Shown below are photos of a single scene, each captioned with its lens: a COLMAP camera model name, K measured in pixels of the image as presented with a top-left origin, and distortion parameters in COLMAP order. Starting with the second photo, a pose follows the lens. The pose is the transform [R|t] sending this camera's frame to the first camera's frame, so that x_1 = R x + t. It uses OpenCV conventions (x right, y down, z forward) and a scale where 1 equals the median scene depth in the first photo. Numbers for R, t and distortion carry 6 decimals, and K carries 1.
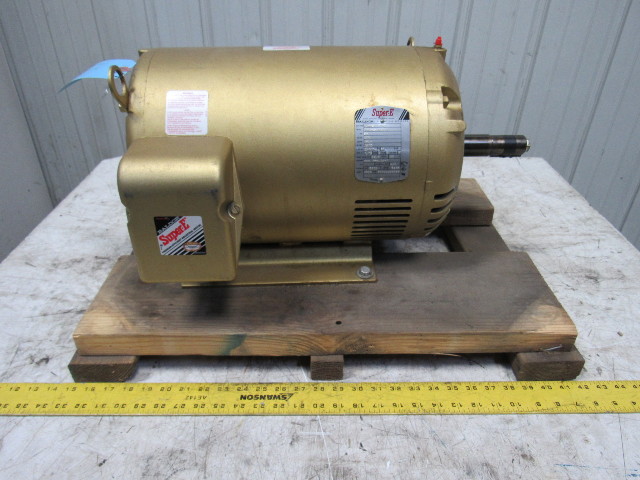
lens RADIAL K [[459.0, 0, 320.0], [0, 459.0, 240.0], [0, 0, 1]] dist [-0.014139, -0.004787]
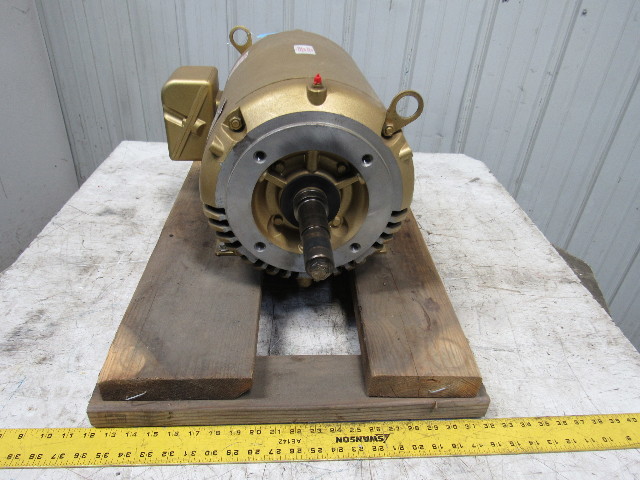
lens RADIAL K [[459.0, 0, 320.0], [0, 459.0, 240.0], [0, 0, 1]] dist [-0.014139, -0.004787]
pose [[0.036507, 0.545053, -0.837607, 1.204187], [-0.582915, 0.692418, 0.425168, -0.638534], [0.811713, 0.472732, 0.342997, 0.936676]]
